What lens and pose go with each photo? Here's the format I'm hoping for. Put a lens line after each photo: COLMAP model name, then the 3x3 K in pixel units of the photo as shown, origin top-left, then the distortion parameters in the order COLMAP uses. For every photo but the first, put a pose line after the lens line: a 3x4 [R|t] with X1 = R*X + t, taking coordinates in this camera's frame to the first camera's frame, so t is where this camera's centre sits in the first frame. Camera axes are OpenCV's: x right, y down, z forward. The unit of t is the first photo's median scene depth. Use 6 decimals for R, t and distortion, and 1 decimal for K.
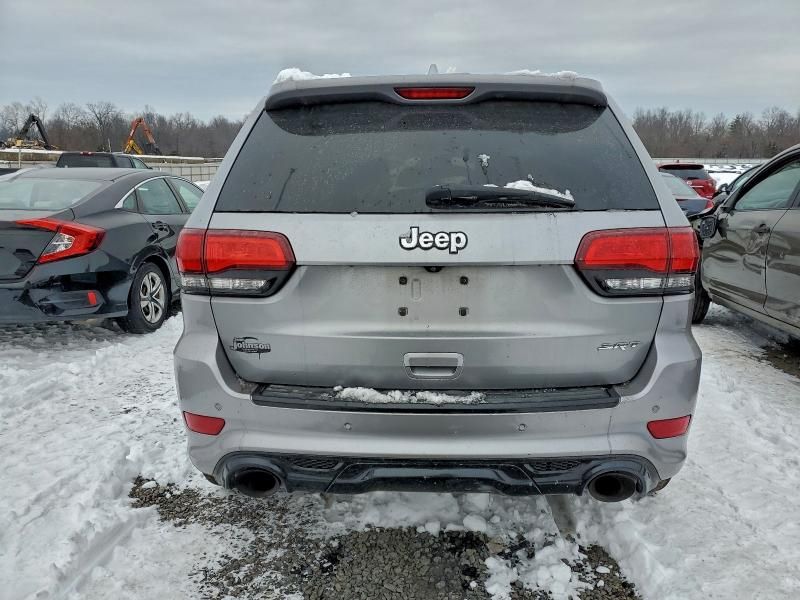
lens RADIAL K [[631.9, 0, 406.3], [0, 631.9, 293.8], [0, 0, 1]] dist [0.027836, -0.008019]
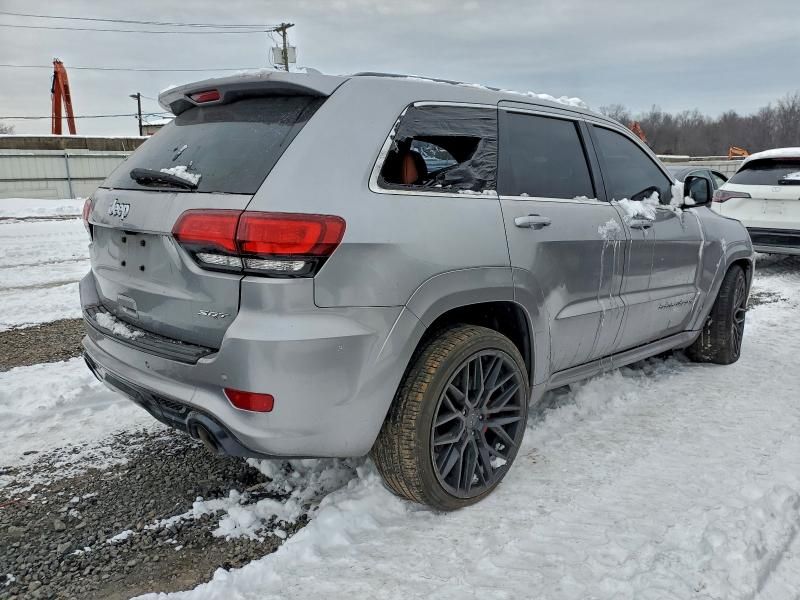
lens RADIAL K [[631.9, 0, 401.5], [0, 631.9, 304.2], [0, 0, 1]] dist [0.027836, -0.008019]
pose [[0.729557, 0.148572, -0.667587, 1.036096], [-0.137764, 0.988035, 0.069336, -0.046249], [0.669901, 0.041385, 0.741296, 0.305171]]
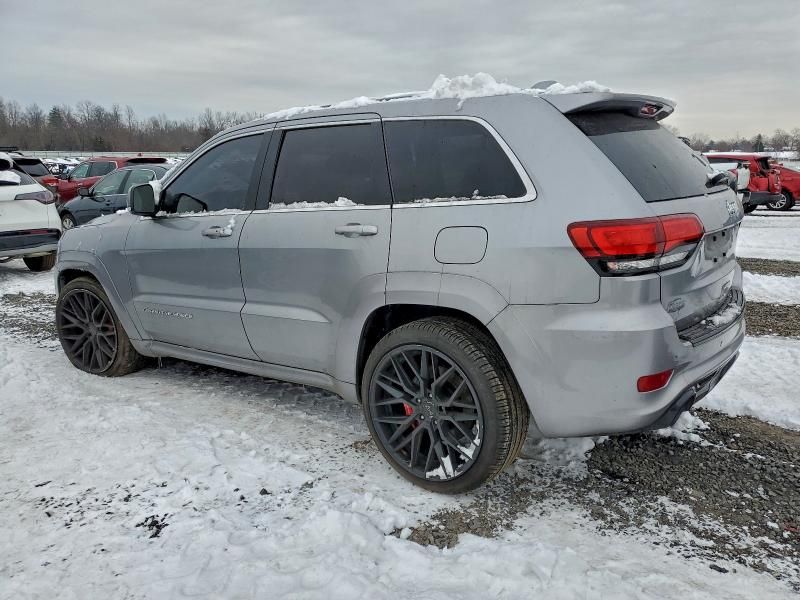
lens RADIAL K [[631.9, 0, 401.7], [0, 631.9, 301.4], [0, 0, 1]] dist [0.027836, -0.008019]
pose [[0.552837, -0.183679, 0.812794, -1.275225], [0.164913, 0.980228, 0.109348, -0.129727], [-0.816808, 0.073589, 0.572197, 0.584031]]
